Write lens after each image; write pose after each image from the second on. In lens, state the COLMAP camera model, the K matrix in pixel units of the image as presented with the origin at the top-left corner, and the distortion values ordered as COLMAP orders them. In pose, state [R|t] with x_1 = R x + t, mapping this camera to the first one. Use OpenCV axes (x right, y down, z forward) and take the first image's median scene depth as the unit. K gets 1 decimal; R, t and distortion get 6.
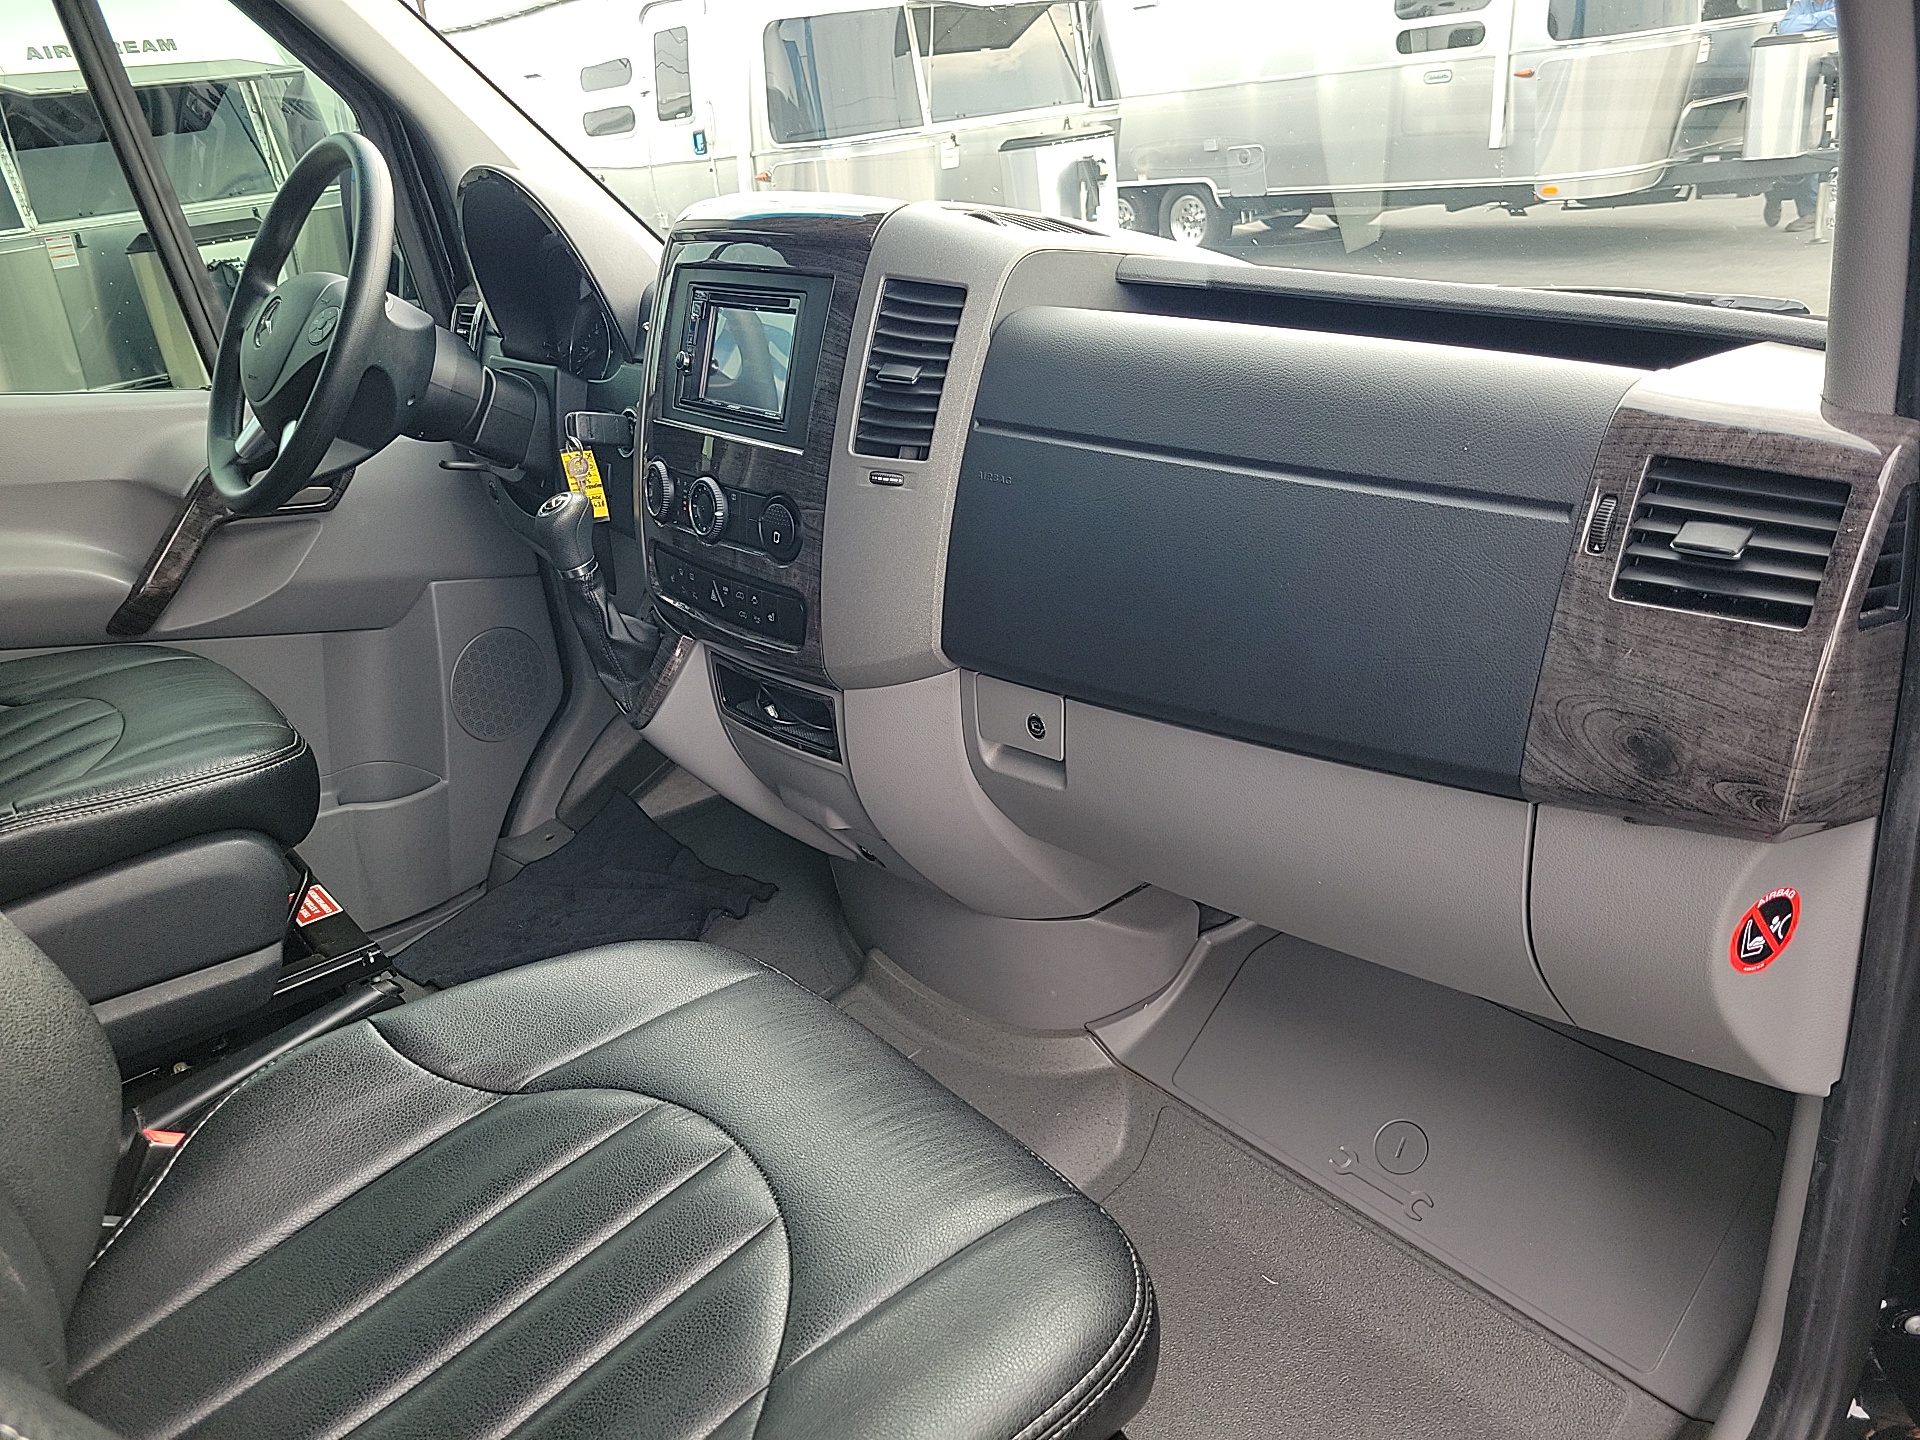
lens RADIAL K [[1474.8, 0, 958.4], [0, 1474.8, 674.4], [0, 0, 1]] dist [0.047719, -0.029896]
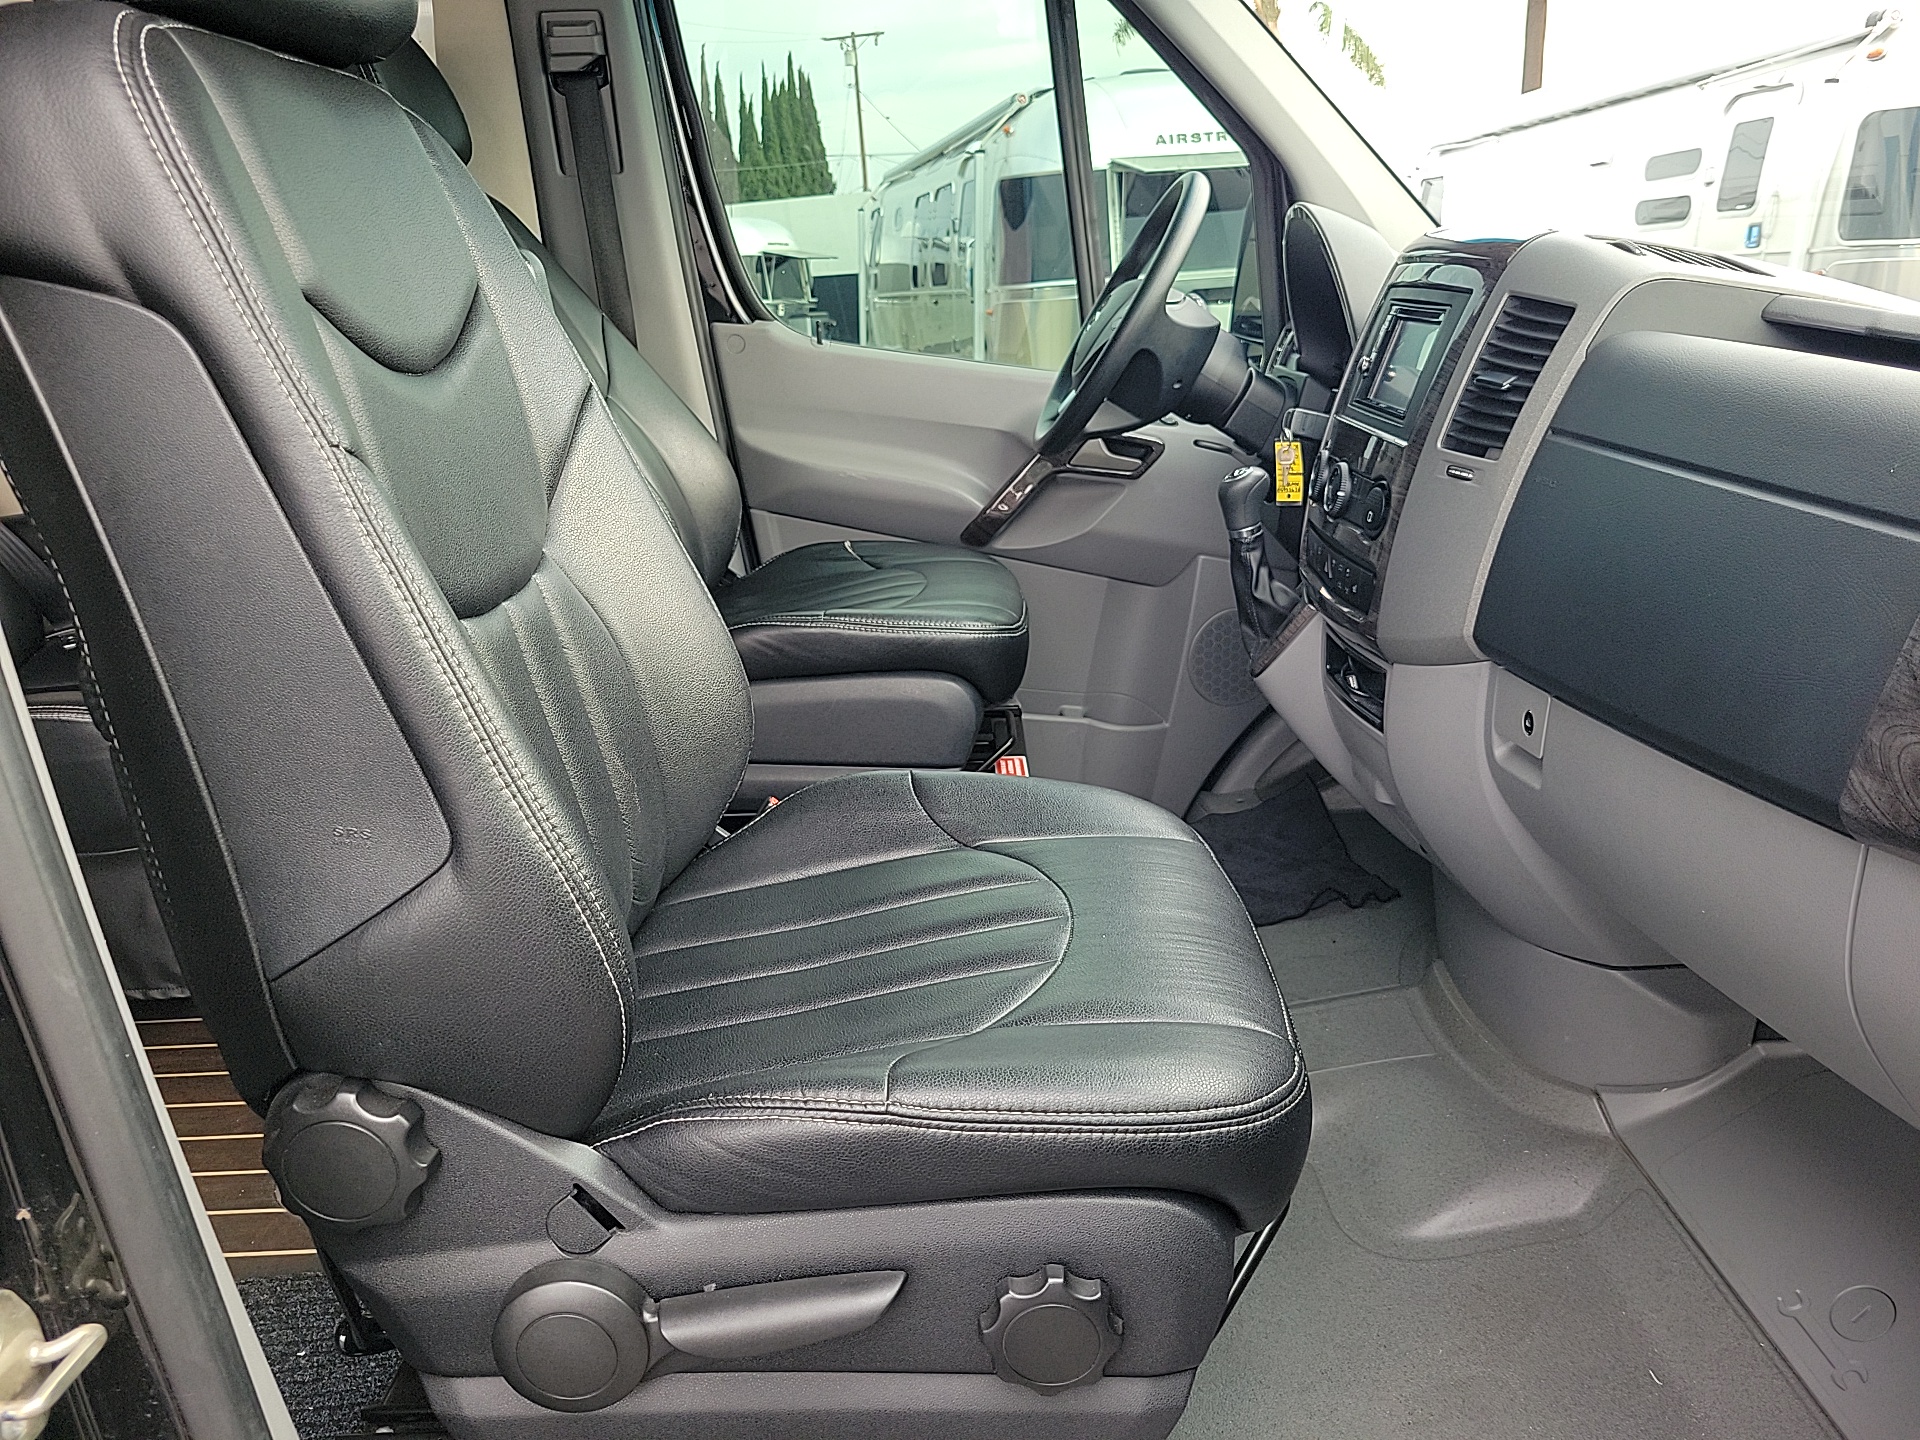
lens RADIAL K [[1556.9, 0, 966.9], [0, 1556.9, 649.3], [0, 0, 1]] dist [0.067786, -0.076241]
pose [[0.769054, 0.212556, -0.602807, 0.352264], [-0.267226, 0.963633, -0.001137, 0.080924], [0.580643, 0.161960, 0.797887, -0.097772]]
